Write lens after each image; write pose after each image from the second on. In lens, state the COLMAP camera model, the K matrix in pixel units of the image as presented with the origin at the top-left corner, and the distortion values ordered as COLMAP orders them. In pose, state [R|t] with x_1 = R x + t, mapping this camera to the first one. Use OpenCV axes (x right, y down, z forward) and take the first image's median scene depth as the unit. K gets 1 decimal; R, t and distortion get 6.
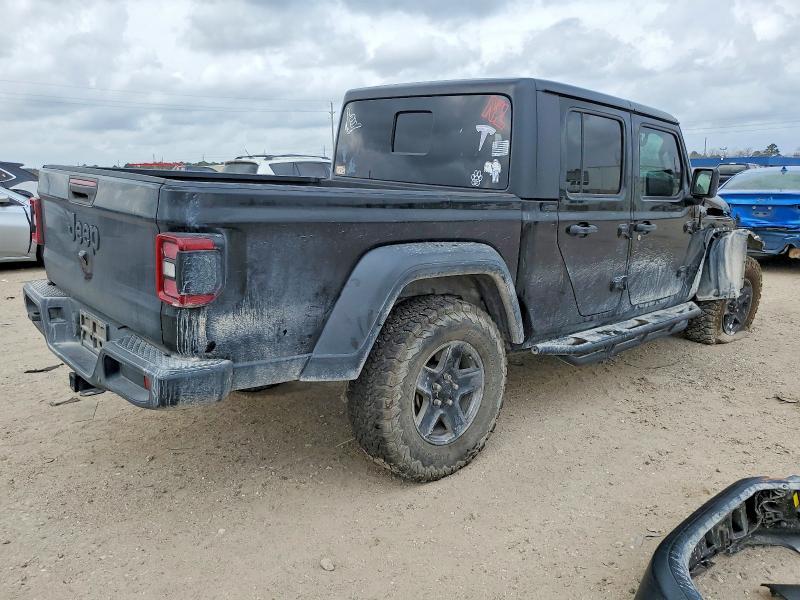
lens RADIAL K [[633.9, 0, 413.5], [0, 633.9, 319.1], [0, 0, 1]] dist [0.024953, -0.013788]
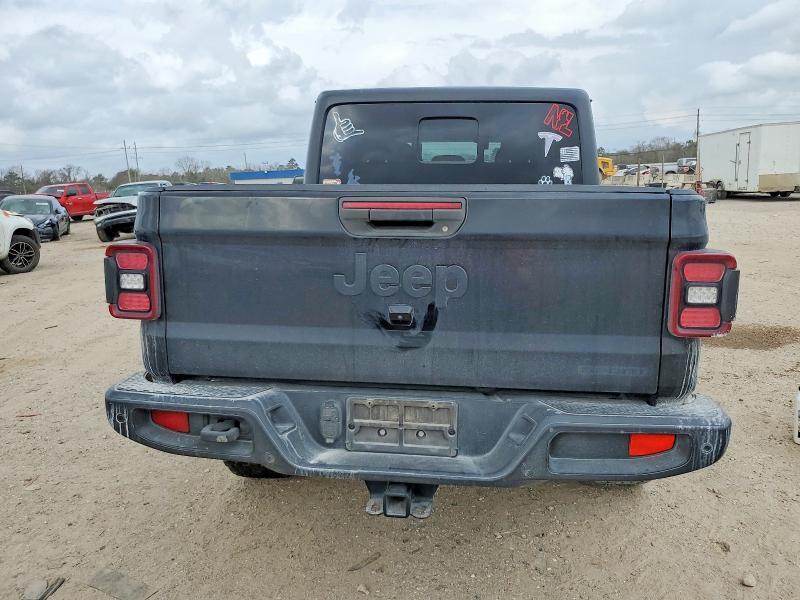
lens RADIAL K [[633.9, 0, 406.1], [0, 633.9, 297.0], [0, 0, 1]] dist [0.024953, -0.013788]
pose [[0.758976, -0.150416, 0.633506, -0.602026], [0.185786, 0.982532, 0.010704, -0.077247], [-0.624050, 0.109573, 0.773664, 0.299950]]
